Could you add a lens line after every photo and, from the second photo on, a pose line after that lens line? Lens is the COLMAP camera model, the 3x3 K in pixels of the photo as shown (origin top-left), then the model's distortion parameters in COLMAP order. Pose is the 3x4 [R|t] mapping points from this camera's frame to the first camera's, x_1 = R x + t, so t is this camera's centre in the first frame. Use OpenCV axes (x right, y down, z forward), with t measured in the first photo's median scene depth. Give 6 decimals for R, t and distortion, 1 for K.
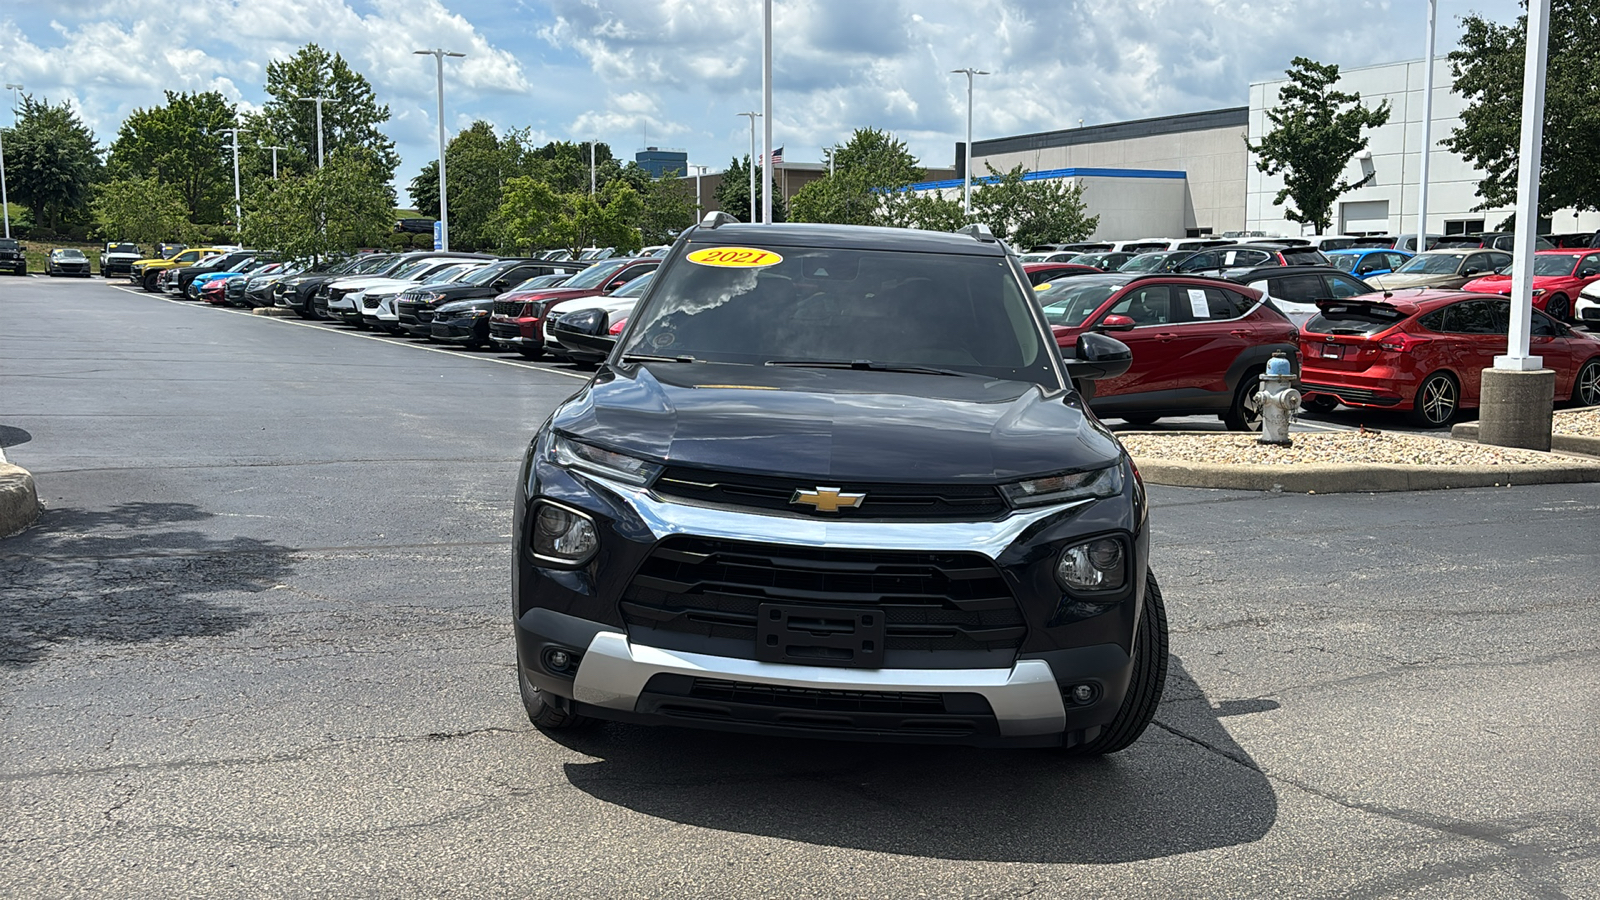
lens RADIAL K [[1663.1, 0, 781.4], [0, 1663.1, 453.8], [0, 0, 1]] dist [0.050209, 0.039518]
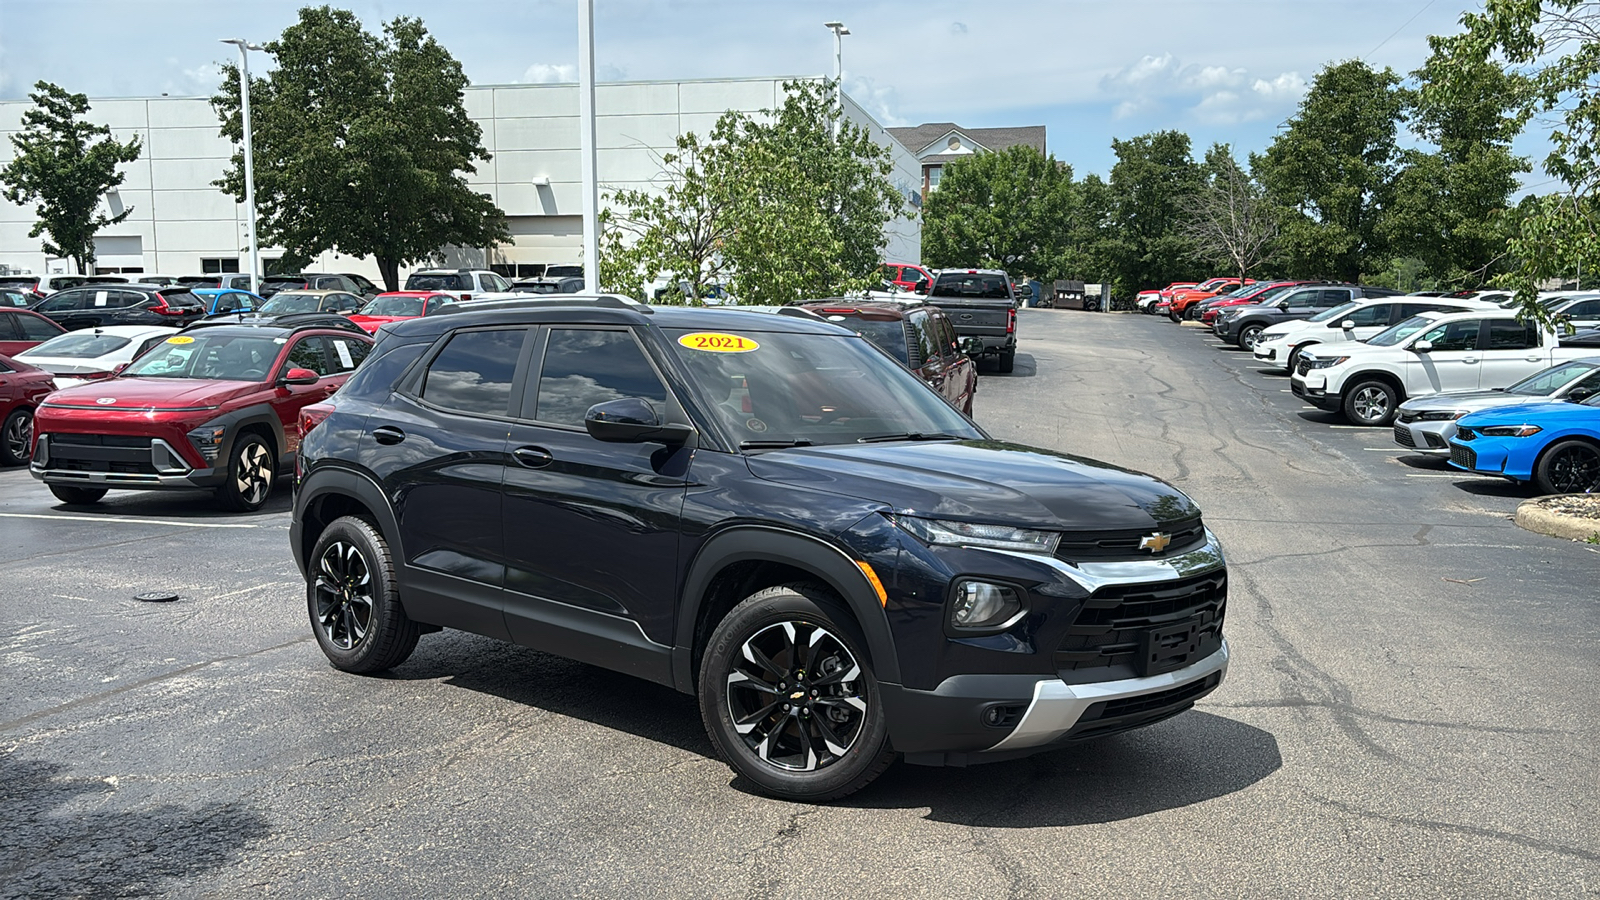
lens RADIAL K [[1639.2, 0, 800.0], [0, 1639.2, 450.0], [0, 0, 1]] dist [0.219161, 0.001744]
pose [[0.626376, -0.090519, 0.774248, -0.176714], [0.101670, 0.994237, 0.033986, -0.017983], [-0.772863, 0.057430, 0.631969, 0.062211]]
